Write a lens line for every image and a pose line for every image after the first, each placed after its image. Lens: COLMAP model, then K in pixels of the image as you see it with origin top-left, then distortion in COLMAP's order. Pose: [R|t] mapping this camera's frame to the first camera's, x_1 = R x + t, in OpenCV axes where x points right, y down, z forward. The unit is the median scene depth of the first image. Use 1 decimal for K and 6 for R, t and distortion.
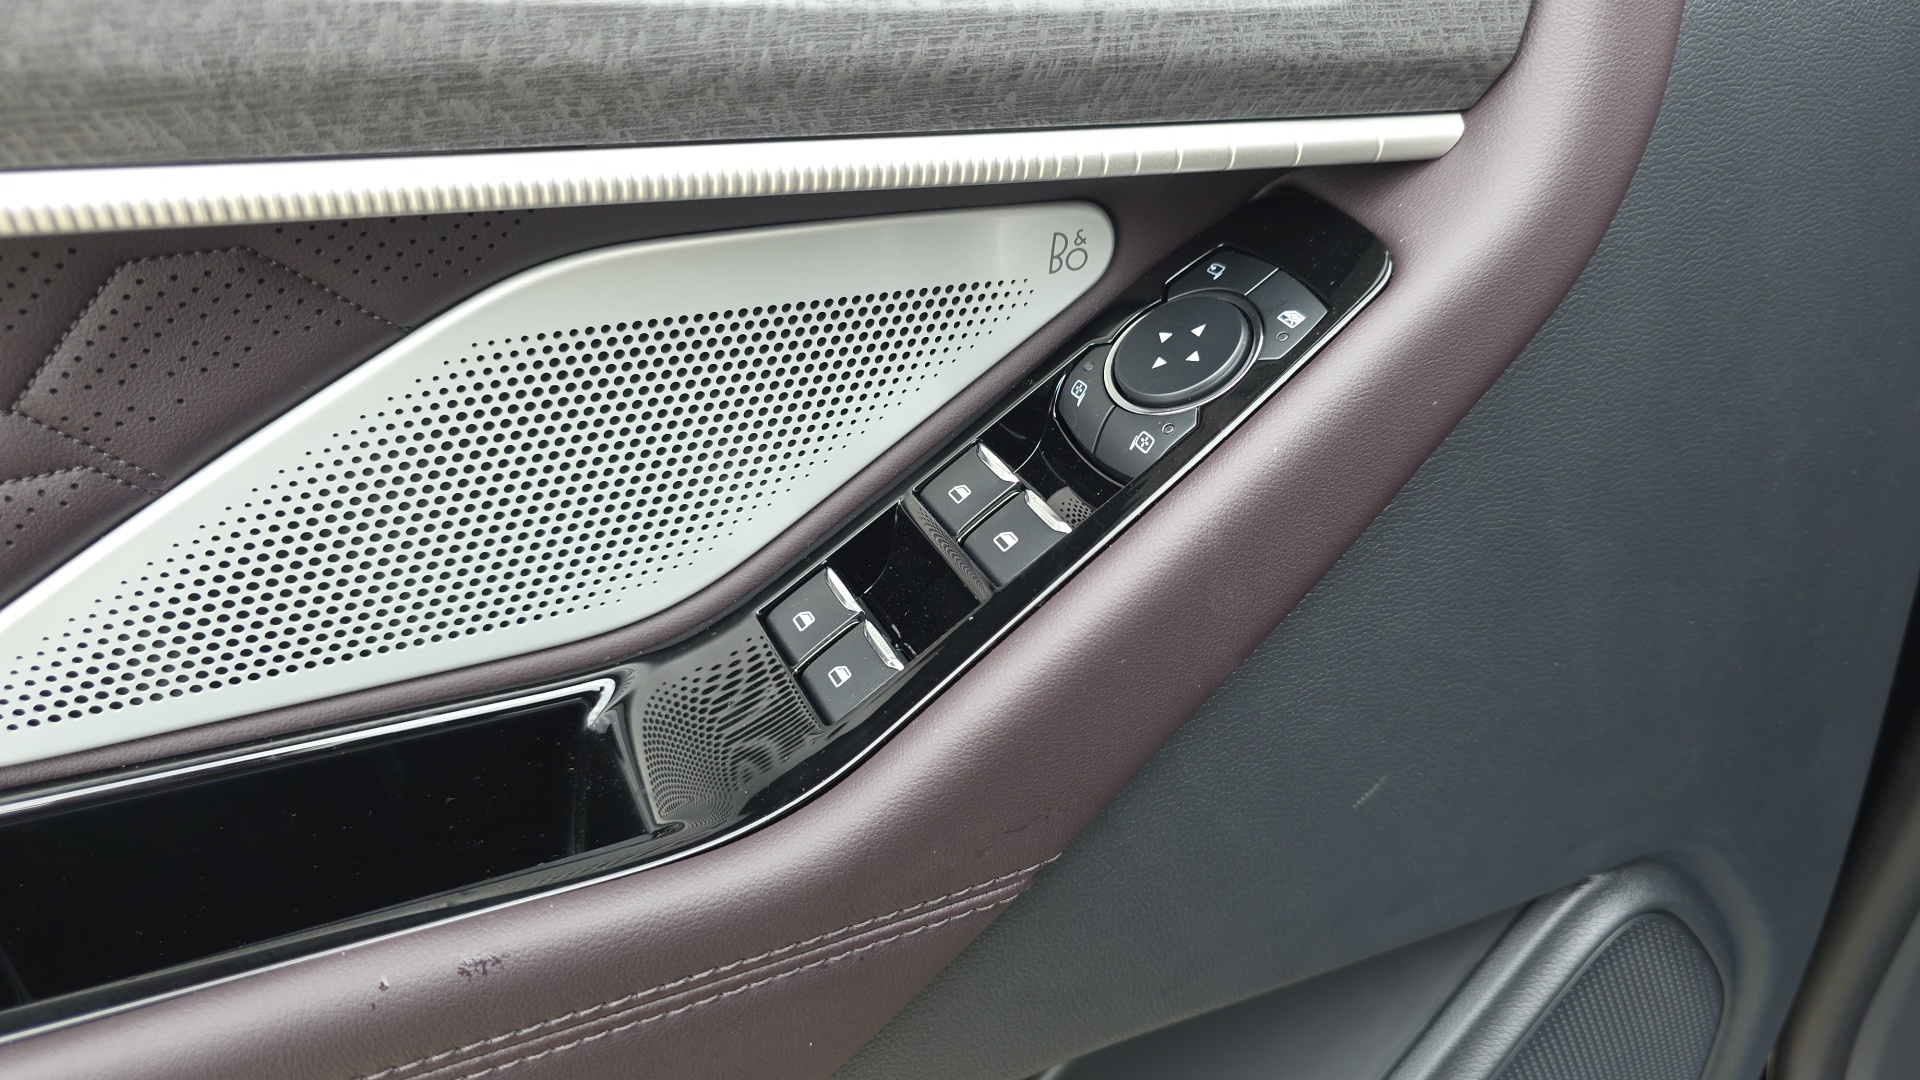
lens RADIAL K [[1332.3, 0, 960.0], [0, 1332.3, 540.0], [0, 0, 1]] dist [0.034669, -0.048041]
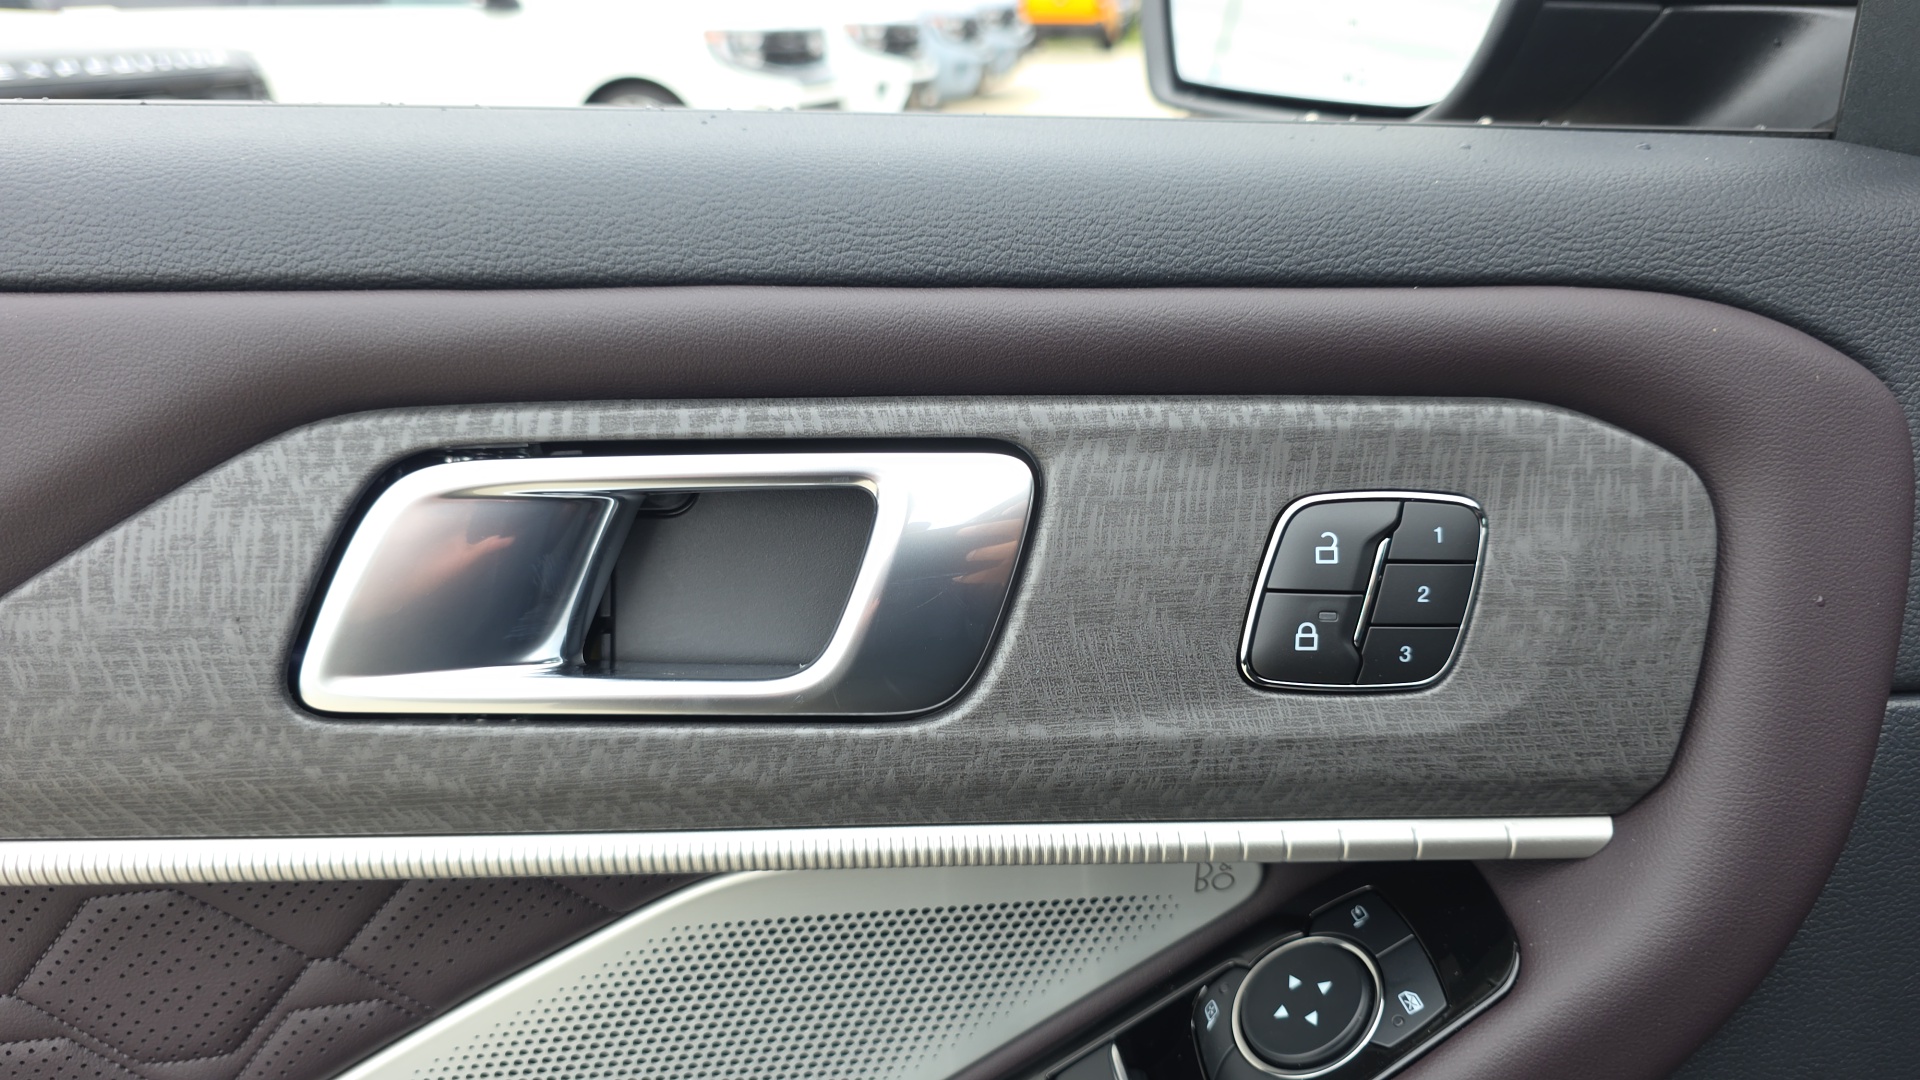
lens RADIAL K [[1332.3, 0, 960.0], [0, 1332.3, 540.0], [0, 0, 1]] dist [0.034669, -0.048041]
pose [[0.945154, 0.077390, -0.317325, 0.262089], [-0.124858, 0.983345, -0.132071, -0.396355], [0.301819, 0.164448, 0.939075, -0.130730]]
